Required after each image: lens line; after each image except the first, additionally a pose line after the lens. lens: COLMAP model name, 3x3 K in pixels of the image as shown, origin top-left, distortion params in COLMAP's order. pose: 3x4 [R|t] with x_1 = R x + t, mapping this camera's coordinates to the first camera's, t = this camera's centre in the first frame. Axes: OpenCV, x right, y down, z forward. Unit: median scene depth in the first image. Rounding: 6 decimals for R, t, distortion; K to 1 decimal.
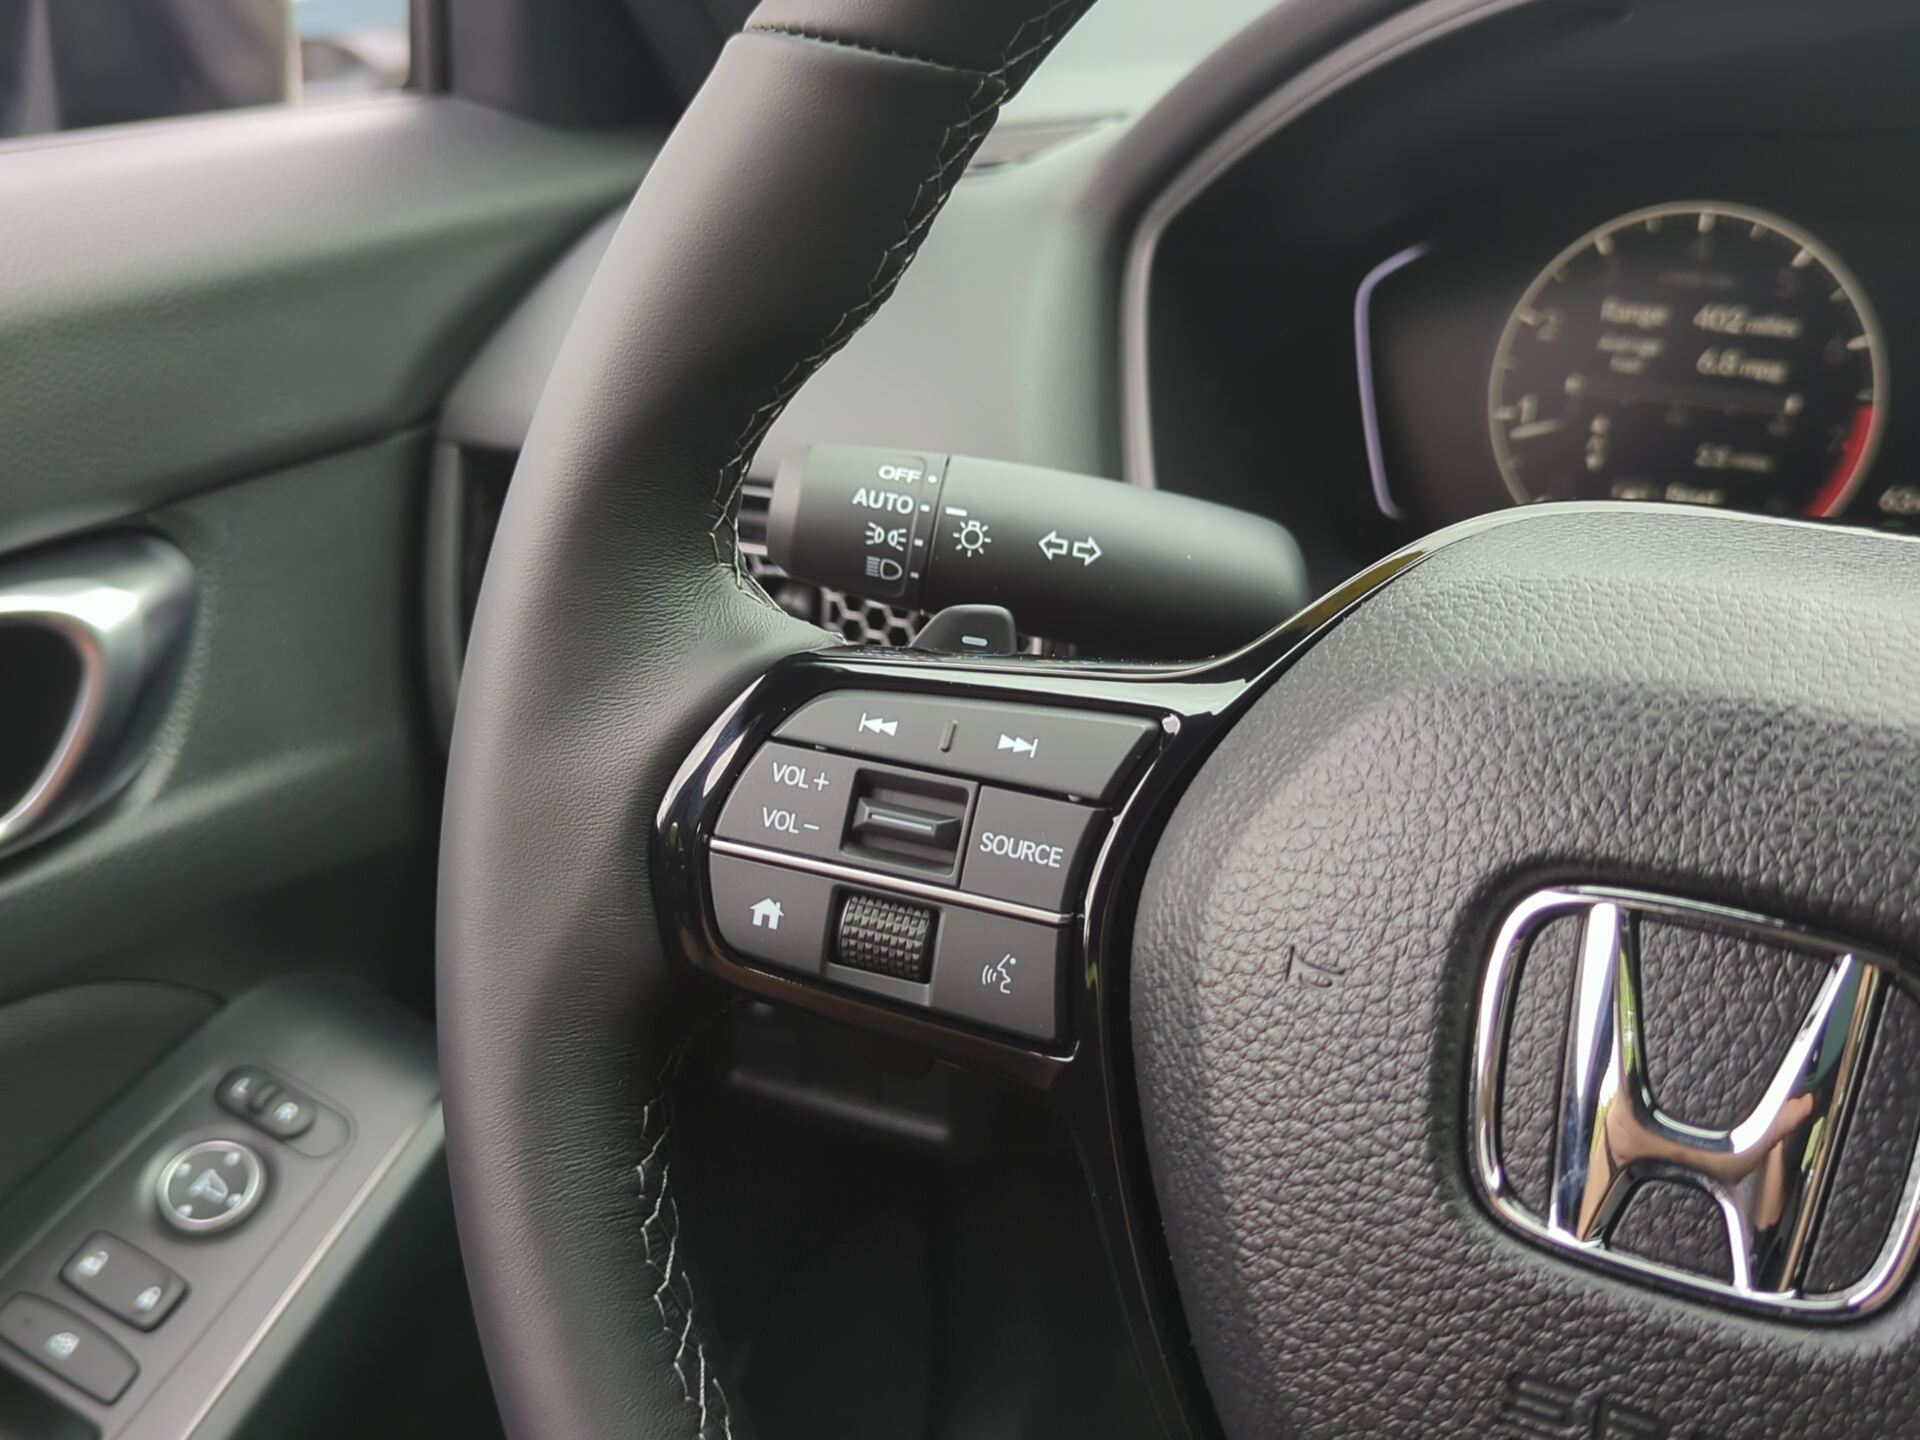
lens RADIAL K [[2243.7, 0, 967.5], [0, 2243.7, 686.6], [0, 0, 1]] dist [0.149021, -0.588925]
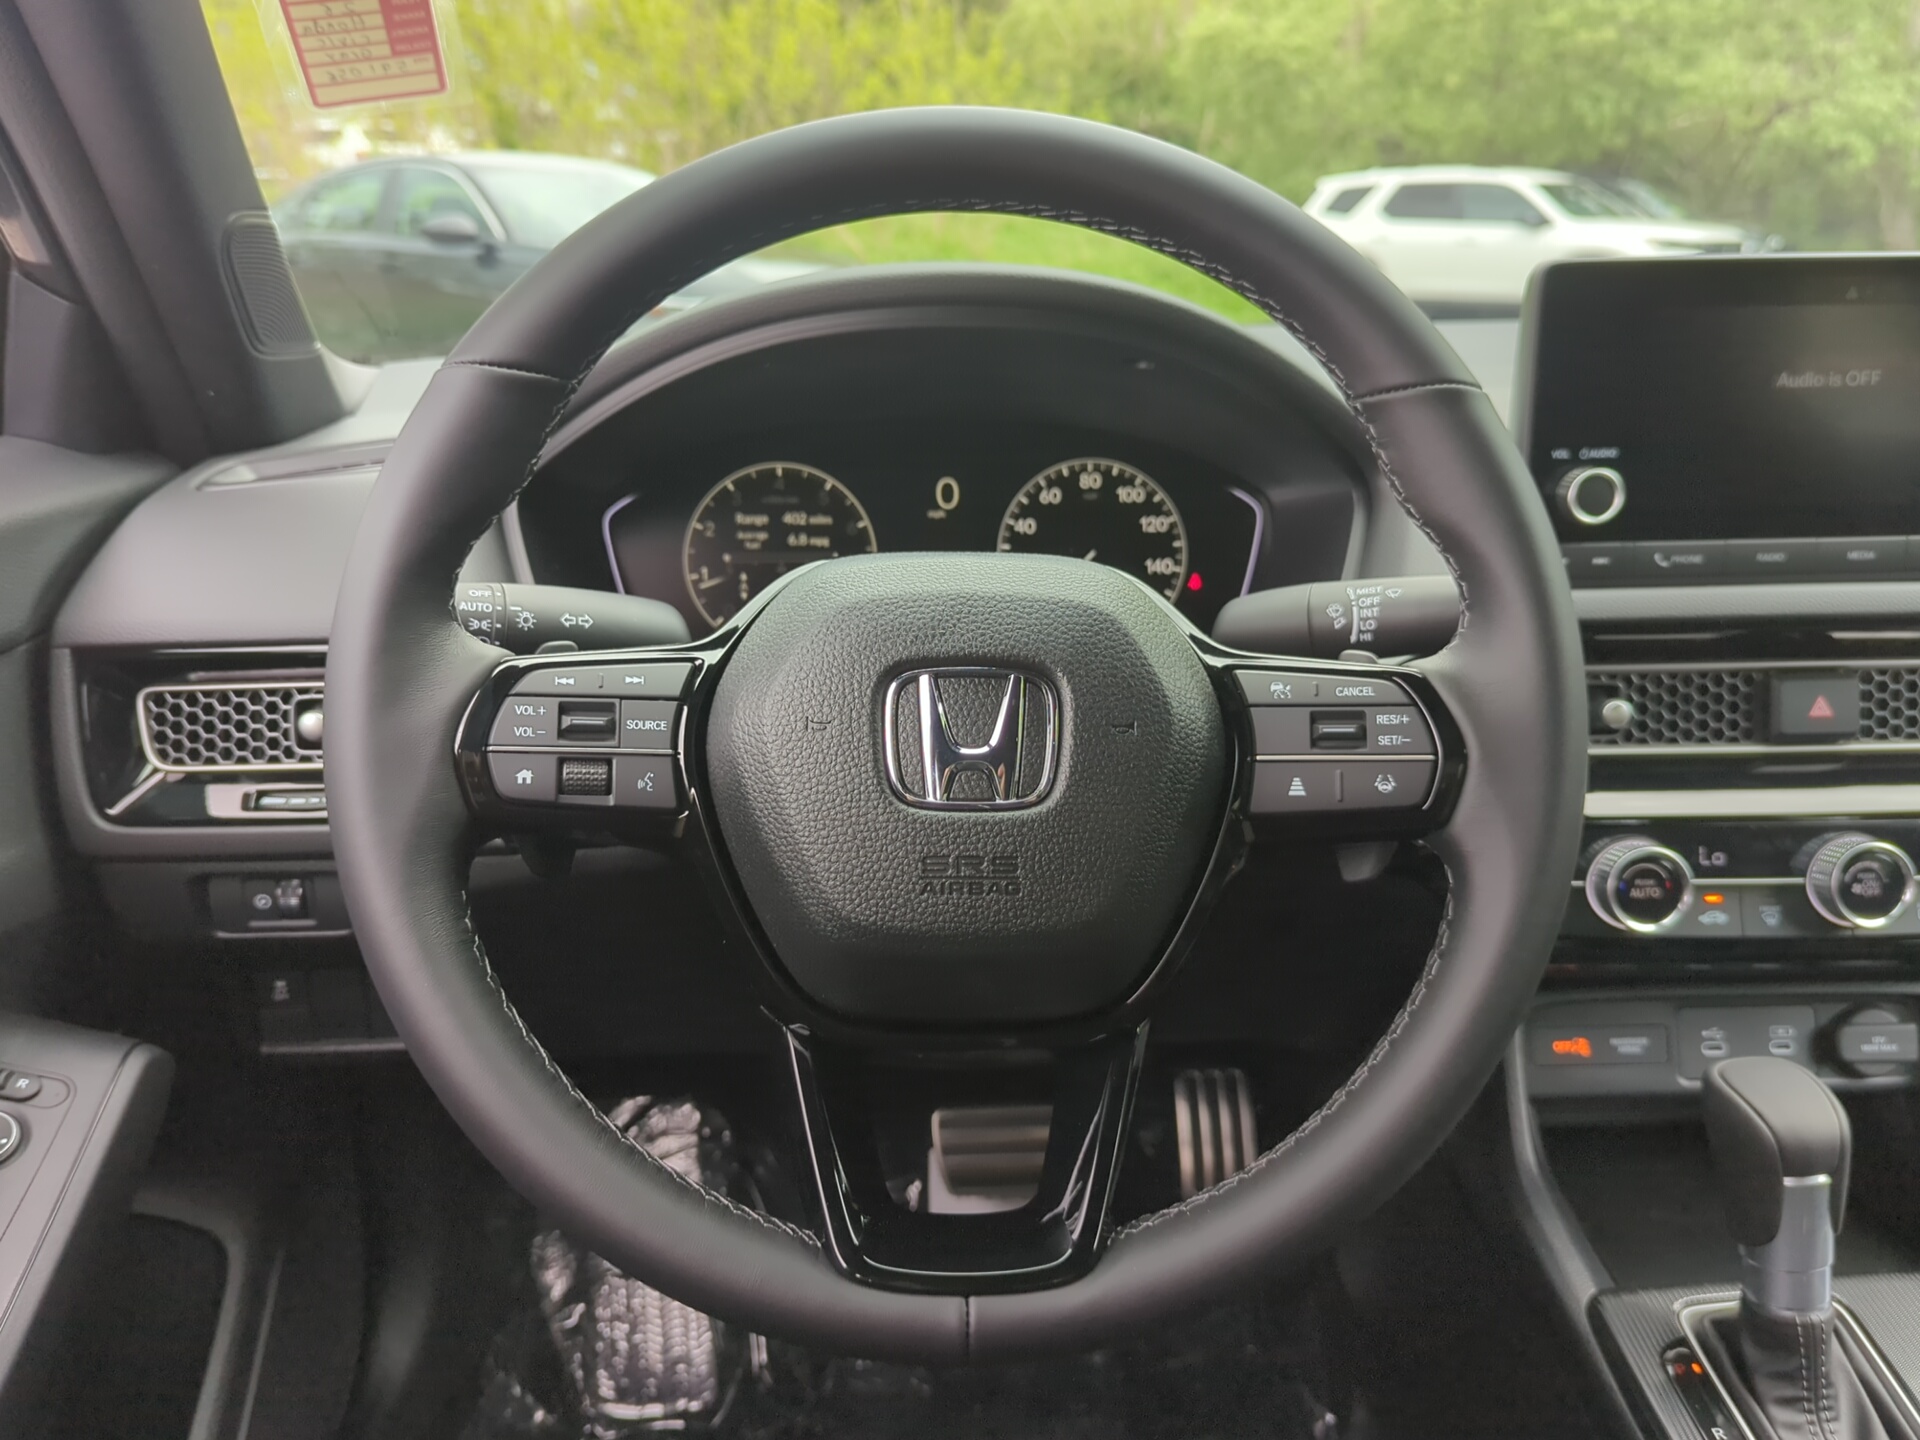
lens RADIAL K [[1553.6, 0, 969.3], [0, 1553.6, 693.8], [0, 0, 1]] dist [0.059596, -0.090268]
pose [[0.855586, -0.118761, 0.503853, -0.467054], [0.171583, 0.983366, -0.059579, 0.186835], [-0.488397, 0.137427, 0.861732, -0.461196]]
